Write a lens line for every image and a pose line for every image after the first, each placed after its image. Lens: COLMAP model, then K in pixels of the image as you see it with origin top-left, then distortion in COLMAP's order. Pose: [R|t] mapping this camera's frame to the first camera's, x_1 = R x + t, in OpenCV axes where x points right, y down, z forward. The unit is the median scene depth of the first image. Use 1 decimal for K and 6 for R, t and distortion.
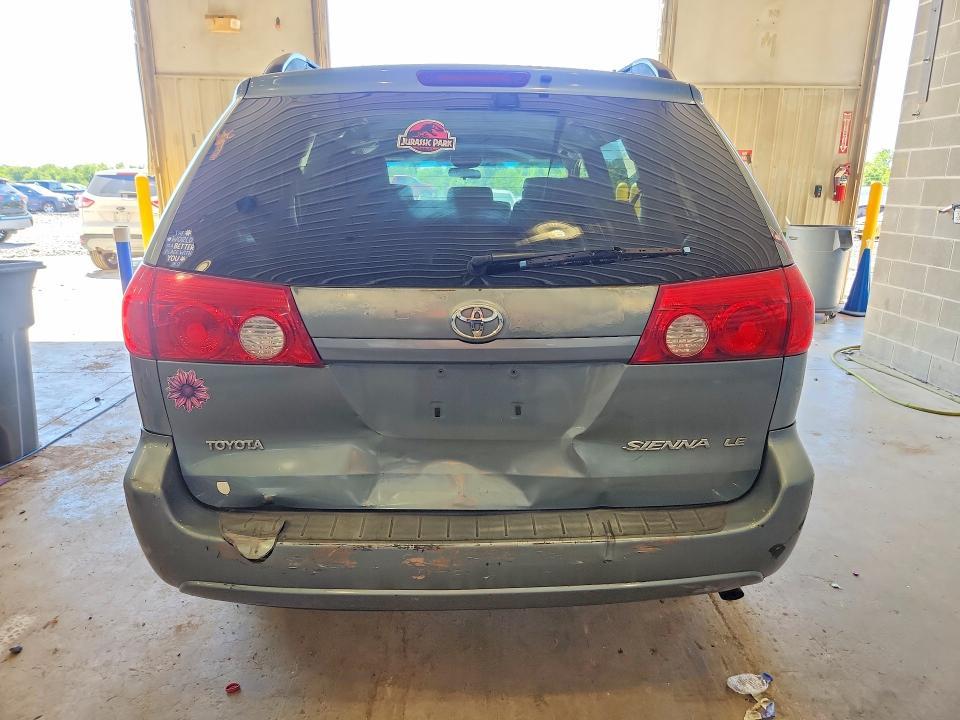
lens RADIAL K [[661.0, 0, 480.0], [0, 661.0, 360.0], [0, 0, 1]] dist [0.032853, 0.000621]
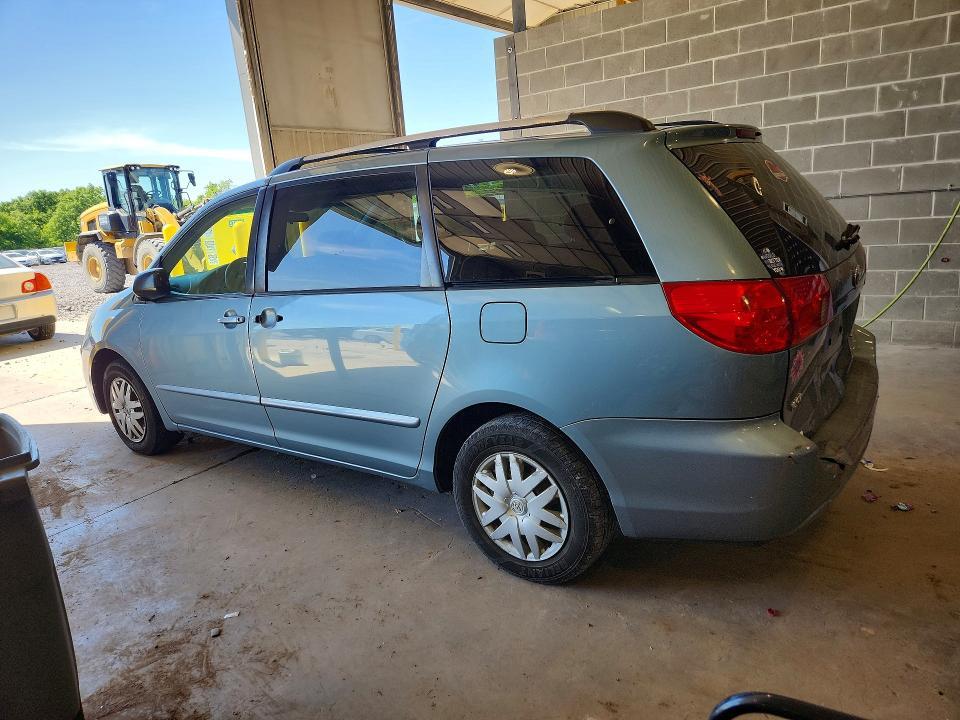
lens RADIAL K [[661.0, 0, 480.0], [0, 661.0, 360.0], [0, 0, 1]] dist [0.032853, 0.000621]
pose [[0.590712, -0.250301, 0.767078, -0.808662], [0.301224, 0.950347, 0.078135, -0.097268], [-0.748547, 0.184907, 0.636778, 0.312095]]
